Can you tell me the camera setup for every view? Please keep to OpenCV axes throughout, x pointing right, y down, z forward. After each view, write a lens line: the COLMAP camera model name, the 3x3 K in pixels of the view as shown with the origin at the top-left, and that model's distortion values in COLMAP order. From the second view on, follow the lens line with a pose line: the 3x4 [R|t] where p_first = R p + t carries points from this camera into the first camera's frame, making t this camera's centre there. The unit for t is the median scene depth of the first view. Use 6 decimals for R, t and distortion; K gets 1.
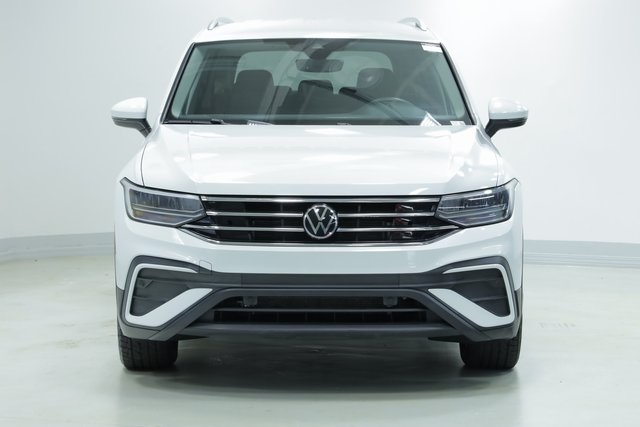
lens RADIAL K [[1853.6, 0, 320.1], [0, 1853.6, 212.4], [0, 0, 1]] dist [0.586416, 0.000000]
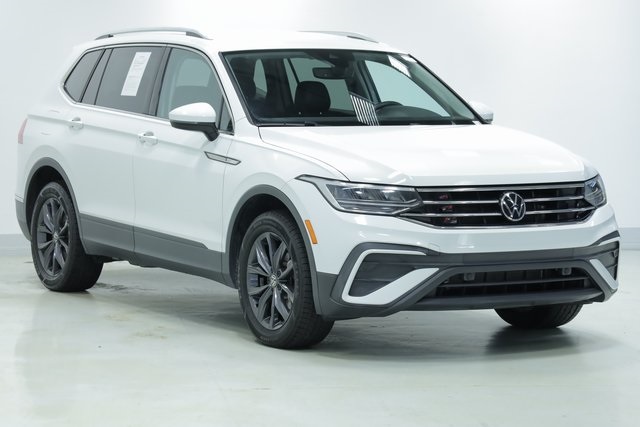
lens RADIAL K [[1853.6, 0, 320.7], [0, 1853.6, 214.4], [0, 0, 1]] dist [0.586416, 0.000000]
pose [[0.884788, -0.035419, 0.464646, -0.647579], [0.036491, 0.999312, 0.006688, -0.002312], [-0.464563, 0.011038, 0.885471, 0.019303]]
